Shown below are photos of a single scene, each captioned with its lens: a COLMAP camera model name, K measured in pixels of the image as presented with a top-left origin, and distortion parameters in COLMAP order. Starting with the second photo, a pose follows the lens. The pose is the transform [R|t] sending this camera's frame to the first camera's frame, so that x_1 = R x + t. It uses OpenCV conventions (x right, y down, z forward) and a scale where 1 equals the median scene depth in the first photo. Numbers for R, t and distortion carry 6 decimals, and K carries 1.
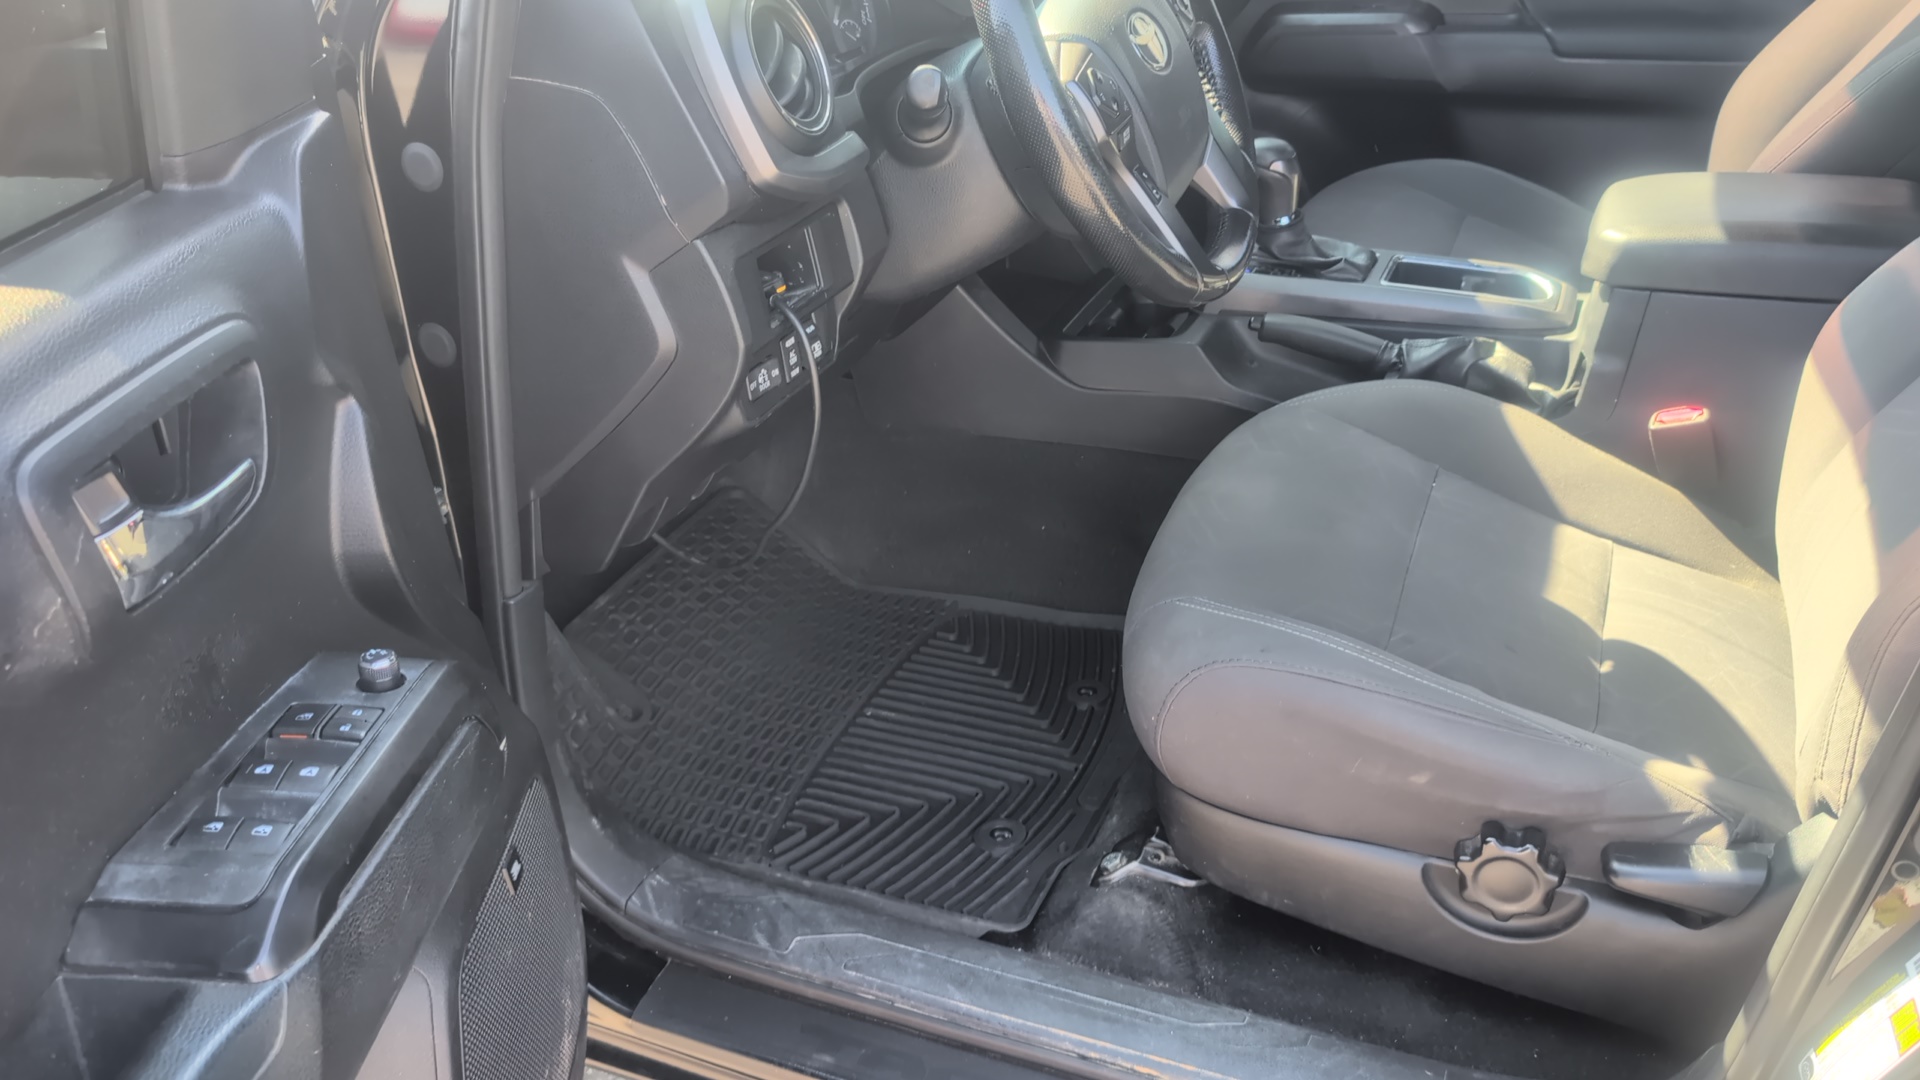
lens RADIAL K [[1620.9, 0, 962.1], [0, 1620.9, 553.1], [0, 0, 1]] dist [0.021327, -0.027446]
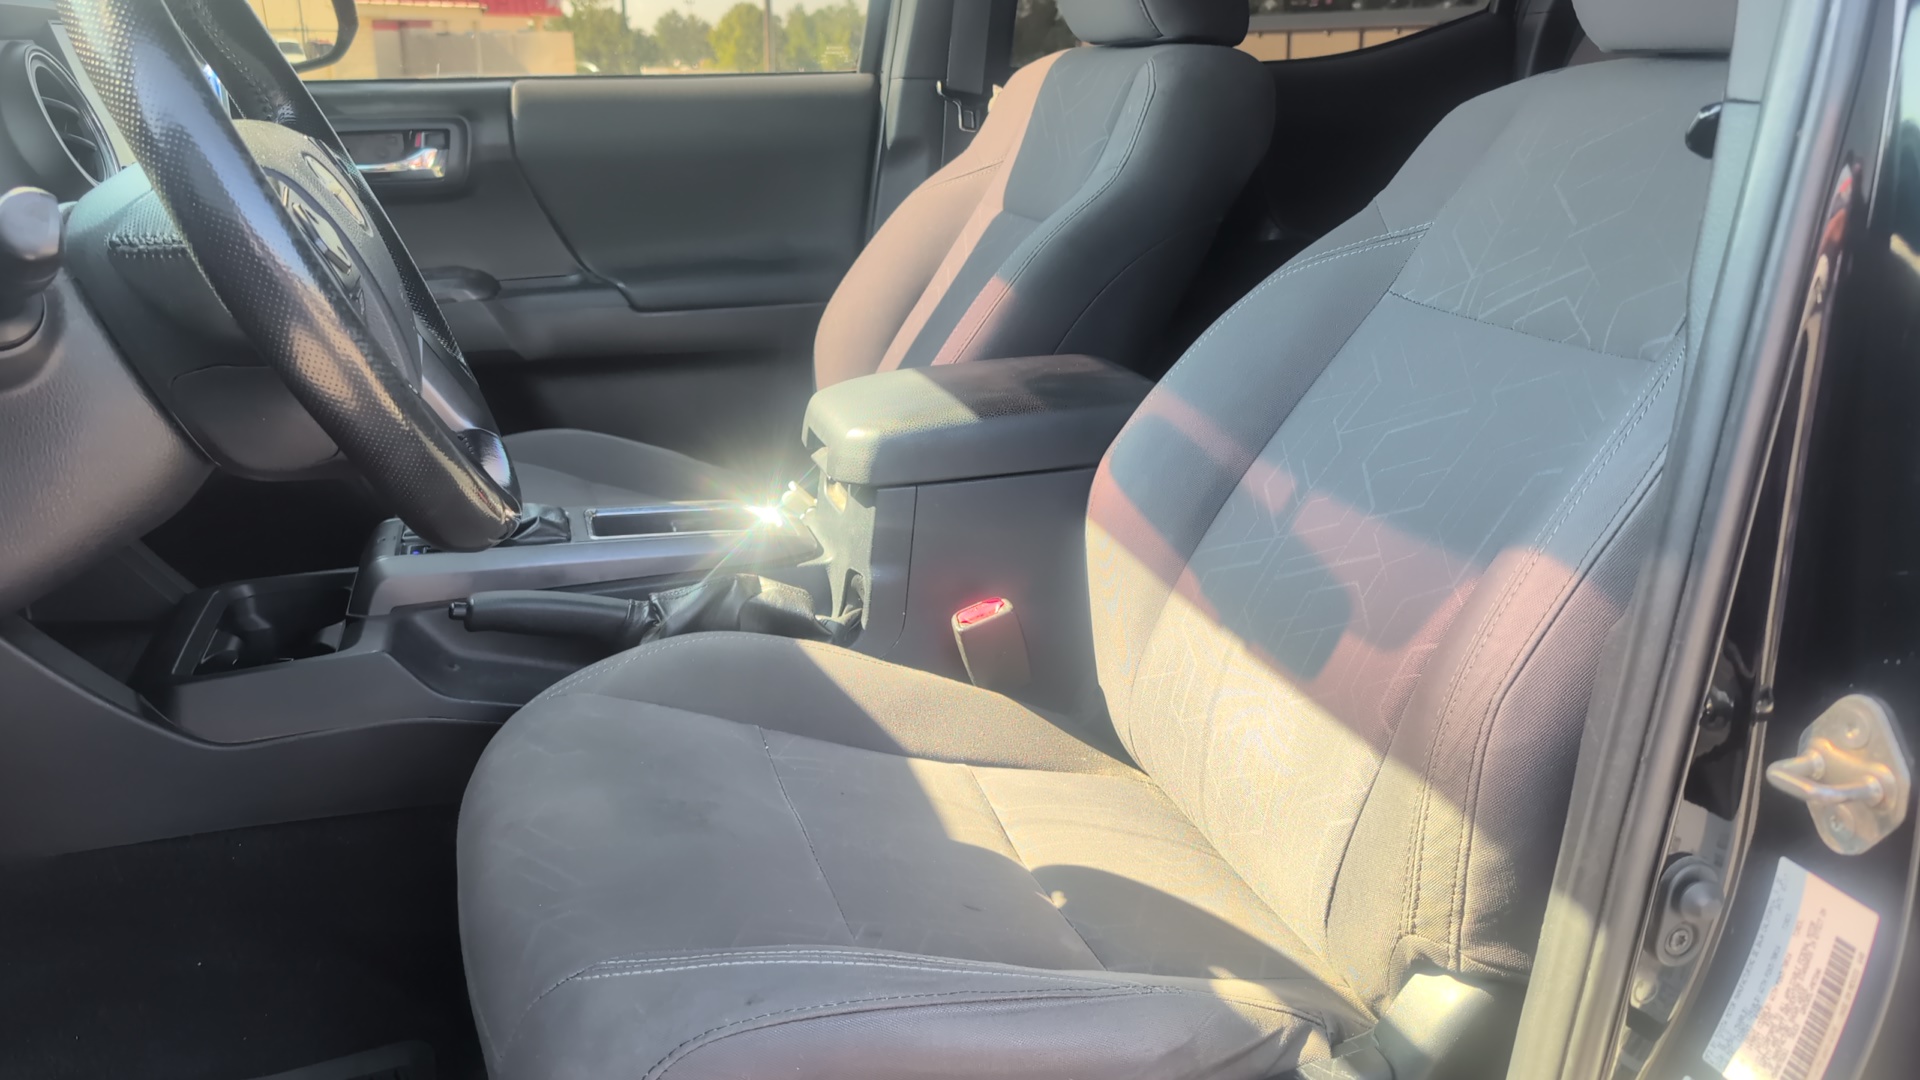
lens RADIAL K [[1603.1, 0, 934.4], [0, 1603.1, 536.6], [0, 0, 1]] dist [0.041942, -0.002288]
pose [[0.784480, -0.139454, 0.604272, -0.105618], [0.277831, 0.950165, -0.141408, -0.005909], [-0.554438, 0.278817, 0.784130, 0.303673]]
